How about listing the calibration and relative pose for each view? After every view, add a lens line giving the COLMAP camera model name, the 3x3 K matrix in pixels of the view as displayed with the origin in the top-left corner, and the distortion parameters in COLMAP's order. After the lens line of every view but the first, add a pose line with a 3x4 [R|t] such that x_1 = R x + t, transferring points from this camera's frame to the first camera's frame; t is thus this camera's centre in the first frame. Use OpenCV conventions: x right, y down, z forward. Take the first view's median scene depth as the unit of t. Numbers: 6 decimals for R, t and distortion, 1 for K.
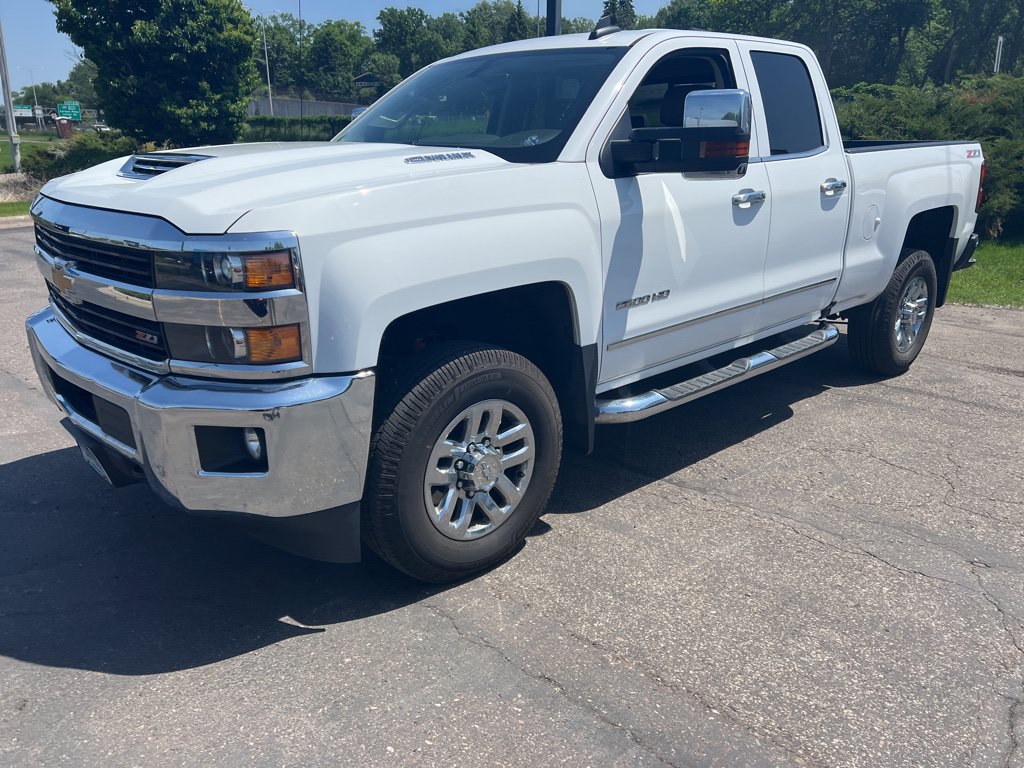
lens RADIAL K [[768.5, 0, 514.9], [0, 768.5, 382.8], [0, 0, 1]] dist [0.055261, -0.057385]
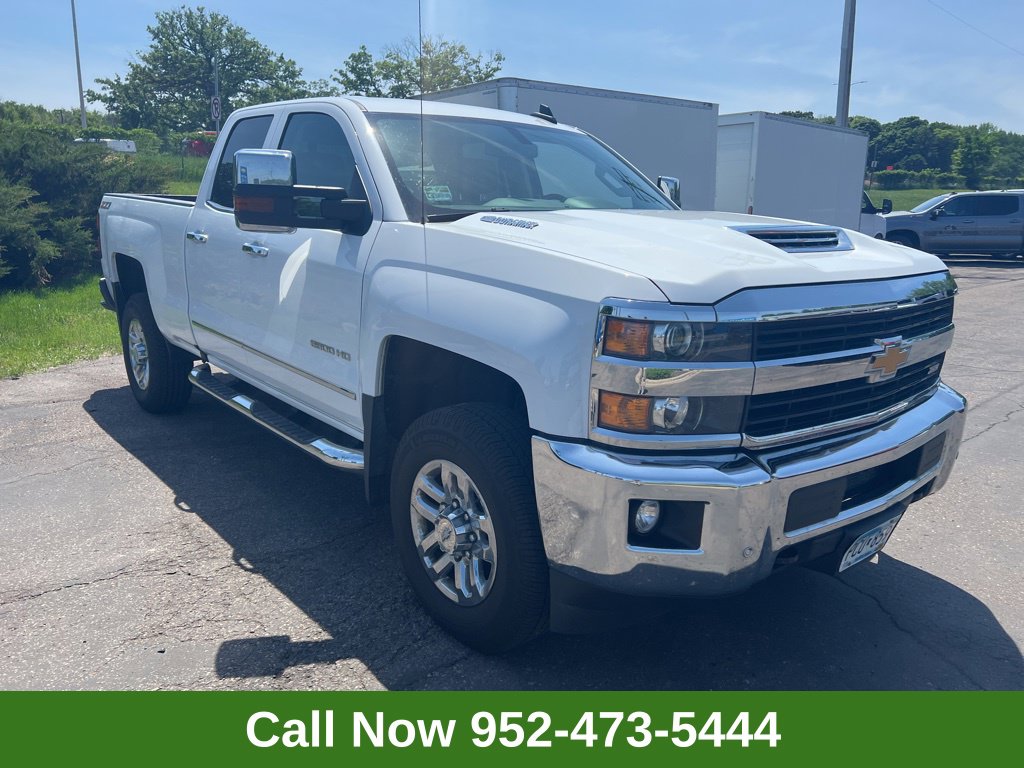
lens RADIAL K [[768.5, 0, 514.9], [0, 768.5, 382.8], [0, 0, 1]] dist [0.055261, -0.057385]
pose [[0.058366, -0.226900, 0.972168, -0.837996], [0.277464, 0.939145, 0.202534, -0.230898], [-0.958961, 0.257920, 0.117771, 0.727249]]
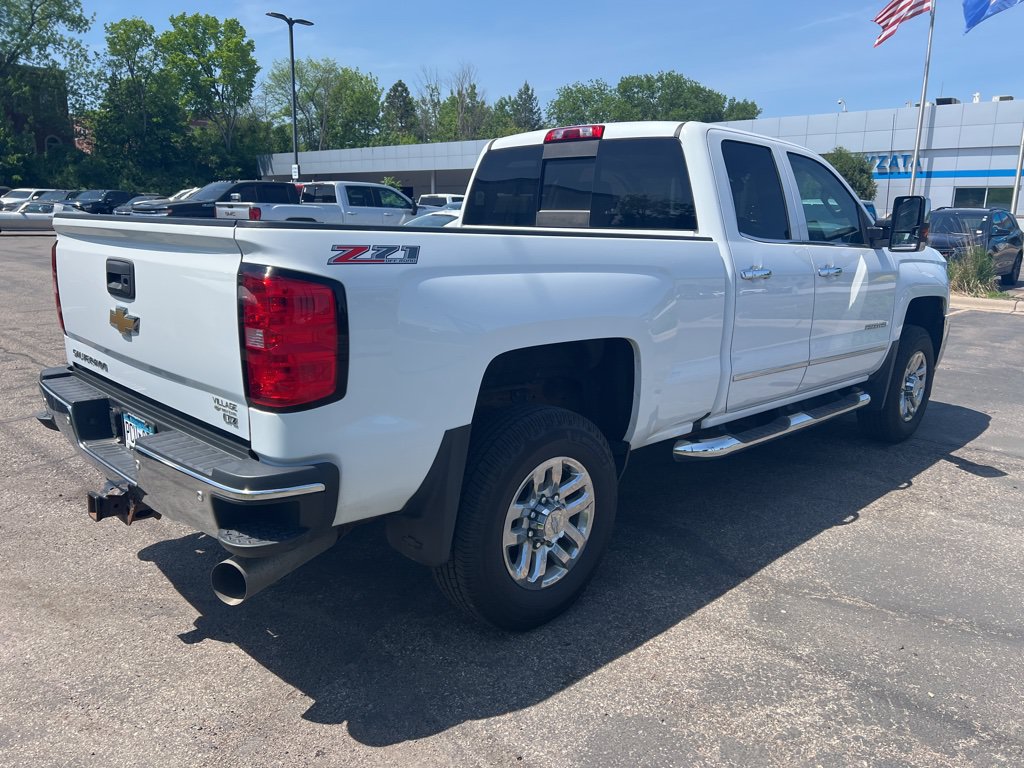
lens RADIAL K [[768.5, 0, 514.9], [0, 768.5, 382.8], [0, 0, 1]] dist [0.055261, -0.057385]
pose [[-0.999362, -0.016473, -0.031682, 0.317321], [-0.029976, 0.869134, 0.493667, -0.592710], [0.019404, 0.494302, -0.869074, 1.870138]]
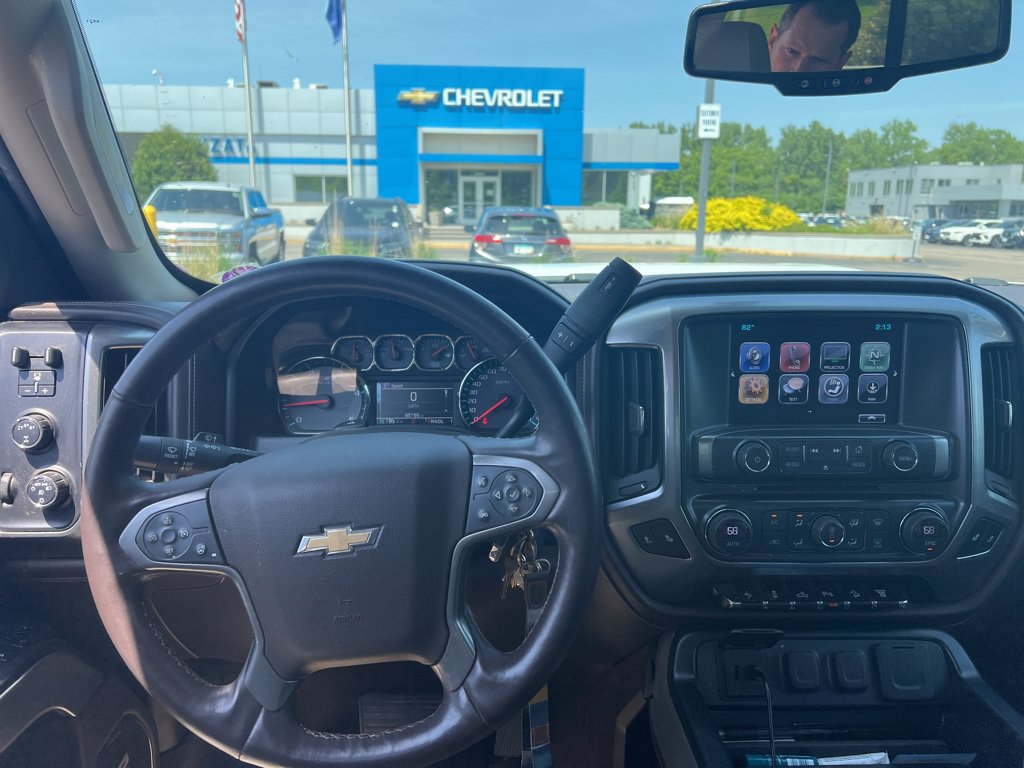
lens RADIAL K [[777.9, 0, 512.0], [0, 777.9, 384.0], [0, 0, 1]] dist [0.006329, -0.001052]
pose [[-0.663441, 0.152001, -0.732626, 0.161761], [-0.234031, 0.887864, 0.396140, -0.280305], [0.710686, 0.434274, -0.553473, 0.831930]]
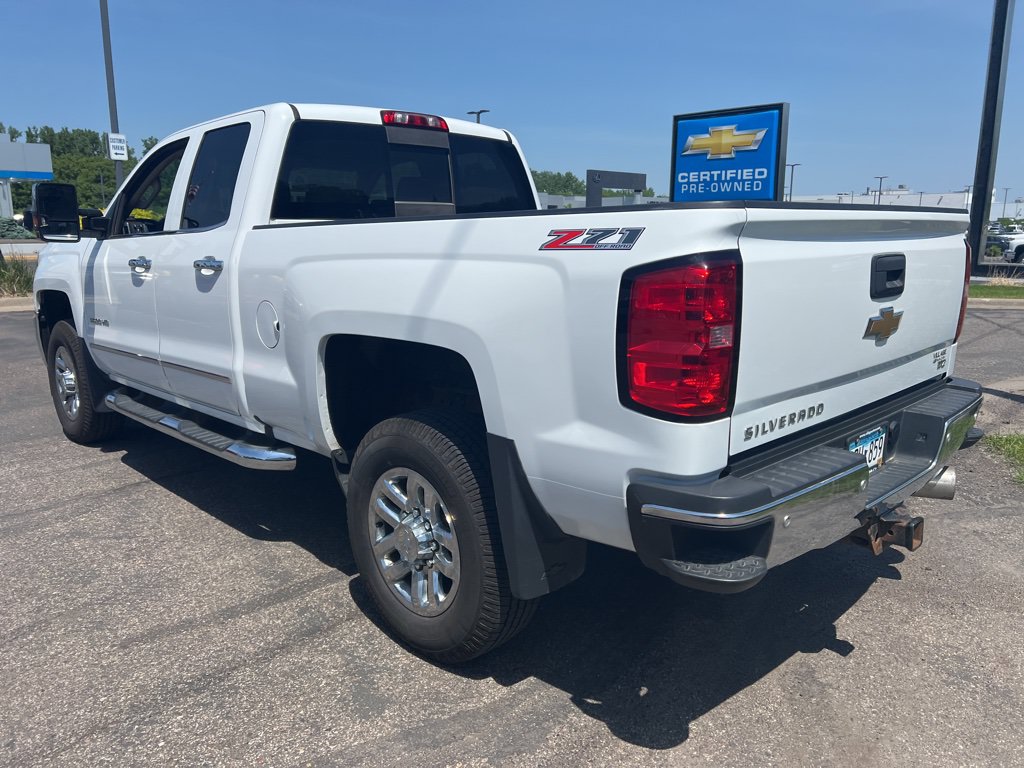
lens RADIAL K [[768.9, 0, 510.2], [0, 768.9, 378.7], [0, 0, 1]] dist [0.052752, -0.055425]
pose [[0.022219, 0.187879, -0.981941, 1.083733], [-0.298345, 0.938676, 0.172851, -0.323699], [0.954200, 0.289116, 0.076909, 1.087082]]
